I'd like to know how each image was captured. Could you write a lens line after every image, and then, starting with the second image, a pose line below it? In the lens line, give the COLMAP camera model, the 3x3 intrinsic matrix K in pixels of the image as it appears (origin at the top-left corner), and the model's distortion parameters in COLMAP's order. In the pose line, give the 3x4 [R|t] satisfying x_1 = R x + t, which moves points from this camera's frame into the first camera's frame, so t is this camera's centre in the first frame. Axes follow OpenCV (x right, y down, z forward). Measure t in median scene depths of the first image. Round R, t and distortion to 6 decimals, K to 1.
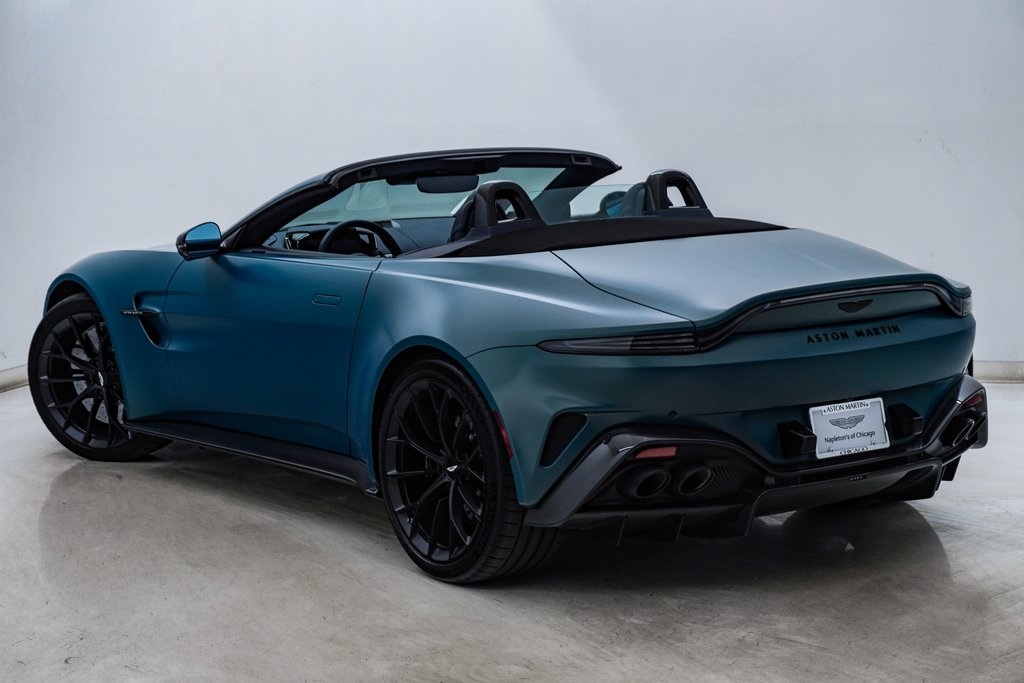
lens RADIAL K [[2207.7, 0, 517.6], [0, 2207.7, 345.3], [0, 0, 1]] dist [-0.145215, 0.000000]
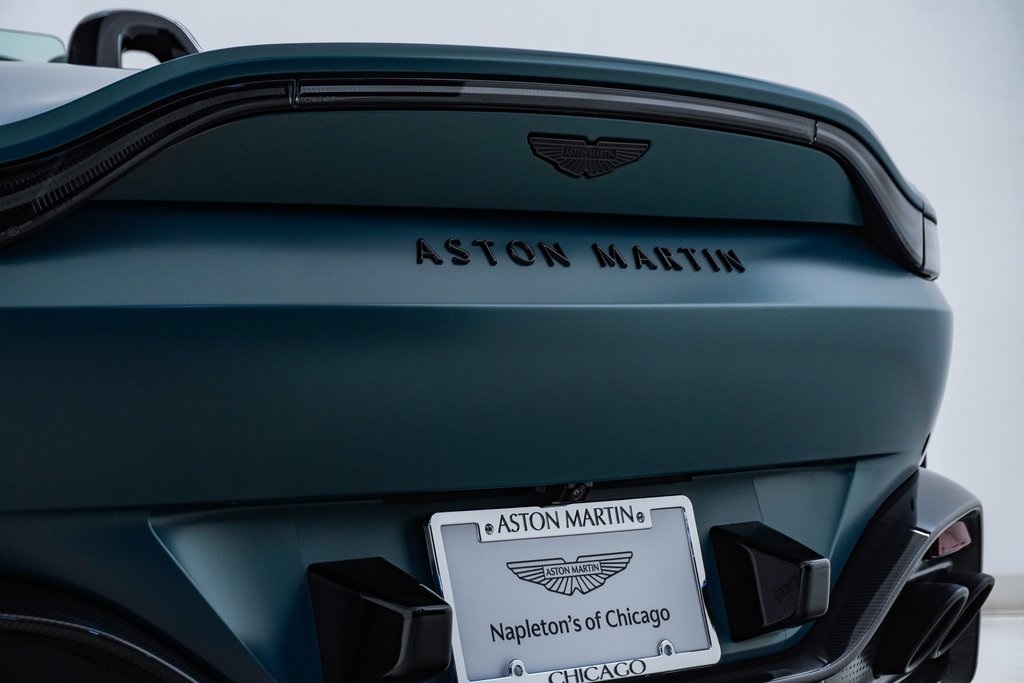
lens RADIAL K [[2207.7, 0, 515.2], [0, 2207.7, 347.0], [0, 0, 1]] dist [-0.145215, 0.000000]
pose [[0.994780, -0.001211, 0.102037, 0.114226], [0.016683, 0.988405, -0.150918, 0.049226], [-0.100671, 0.151833, 0.983266, 0.721241]]
